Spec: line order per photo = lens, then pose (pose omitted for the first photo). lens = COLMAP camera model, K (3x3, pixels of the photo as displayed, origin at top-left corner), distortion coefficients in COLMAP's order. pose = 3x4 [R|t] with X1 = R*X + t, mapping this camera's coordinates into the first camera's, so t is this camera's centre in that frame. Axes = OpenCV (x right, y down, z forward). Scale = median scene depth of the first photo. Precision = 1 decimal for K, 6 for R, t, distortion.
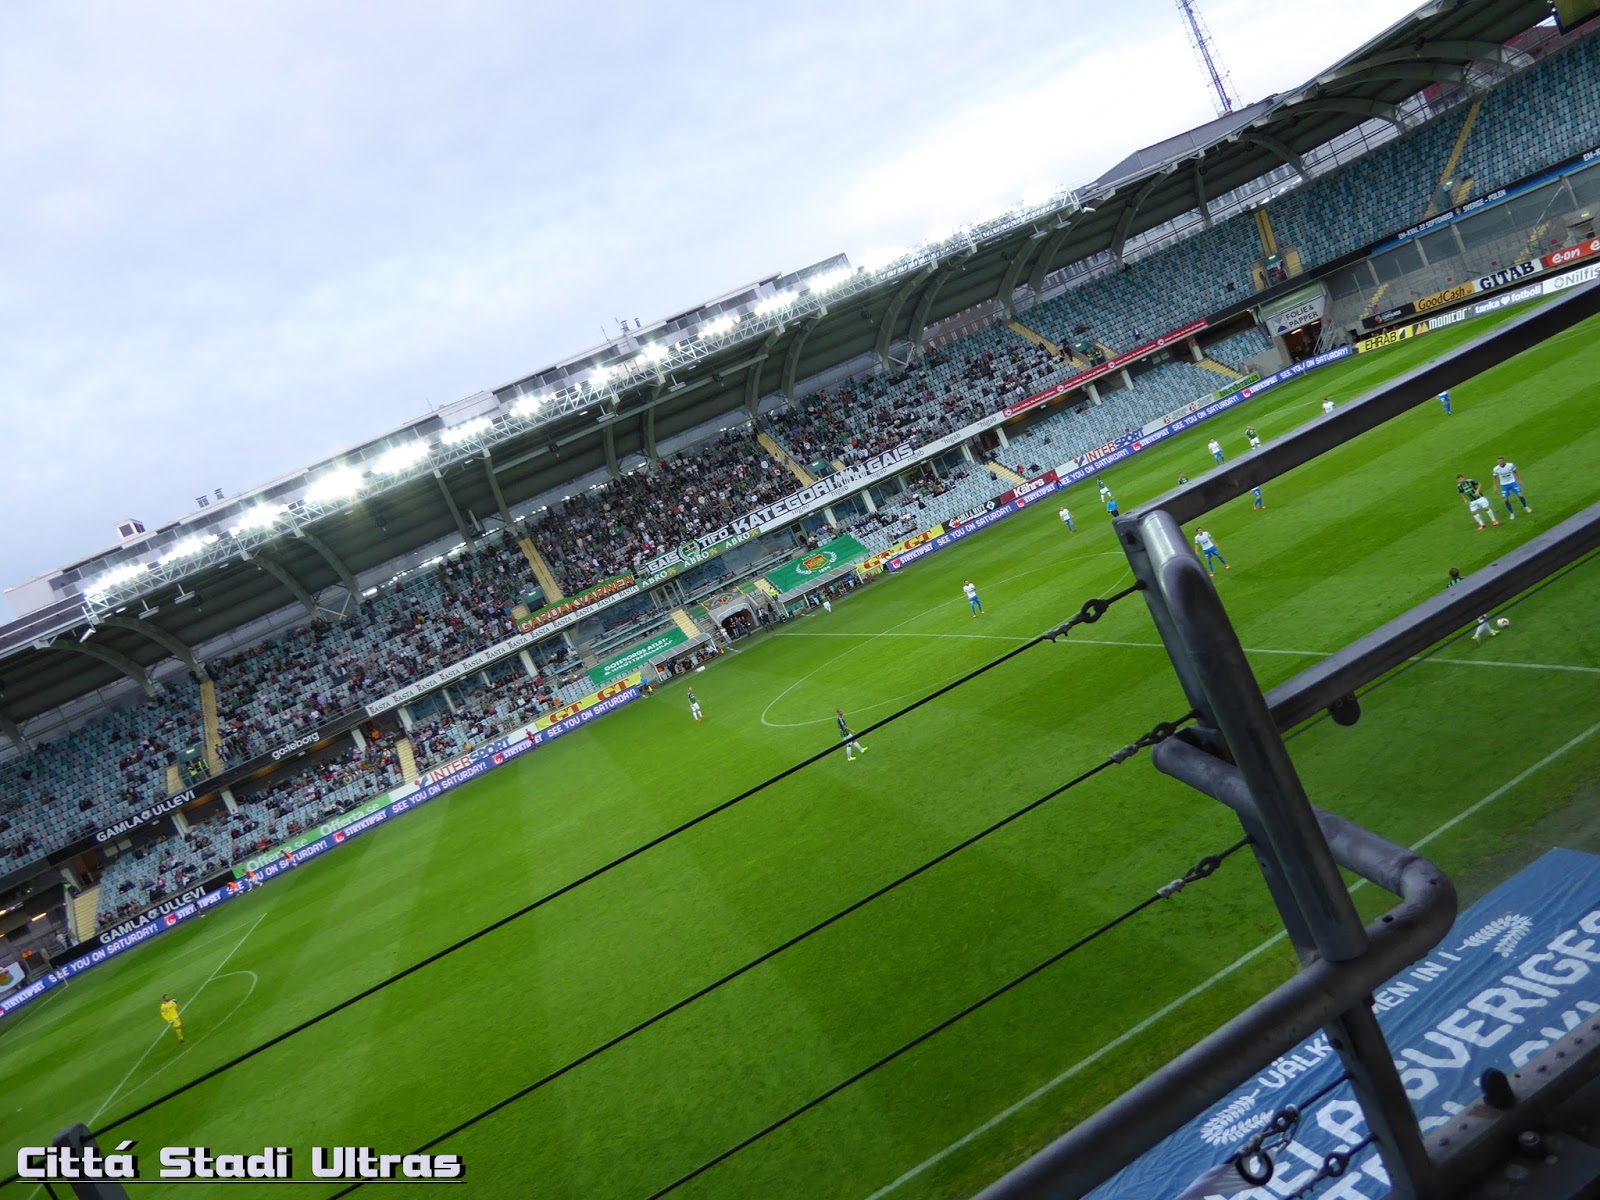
lens RADIAL K [[1117.4, 0, 788.2], [0, 1117.4, 591.2], [0, 0, 1]] dist [-0.027819, 0.006422]
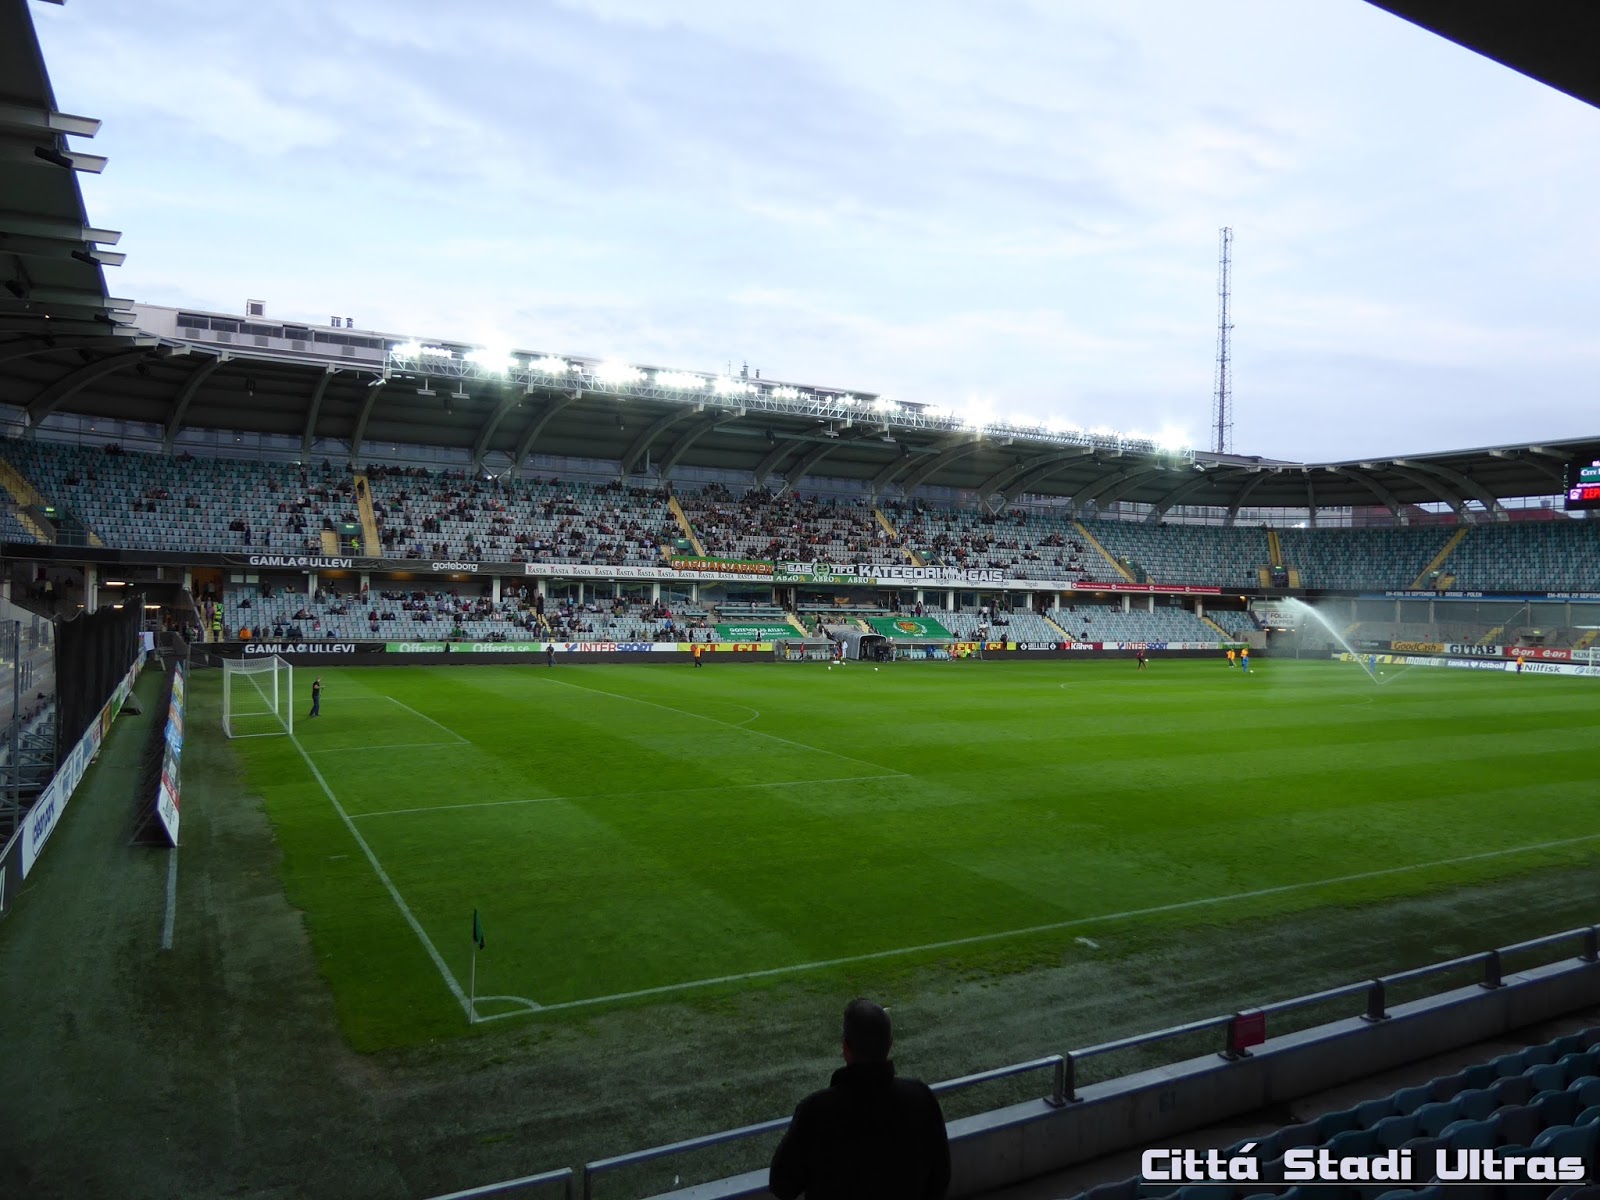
lens RADIAL K [[1117.4, 0, 801.4], [0, 1117.4, 594.5], [0, 0, 1]] dist [-0.027819, 0.006422]
pose [[0.877039, 0.436108, 0.201525, -0.326494], [-0.404996, 0.896795, -0.178149, 0.199170], [-0.258419, 0.074626, 0.963146, -0.093089]]
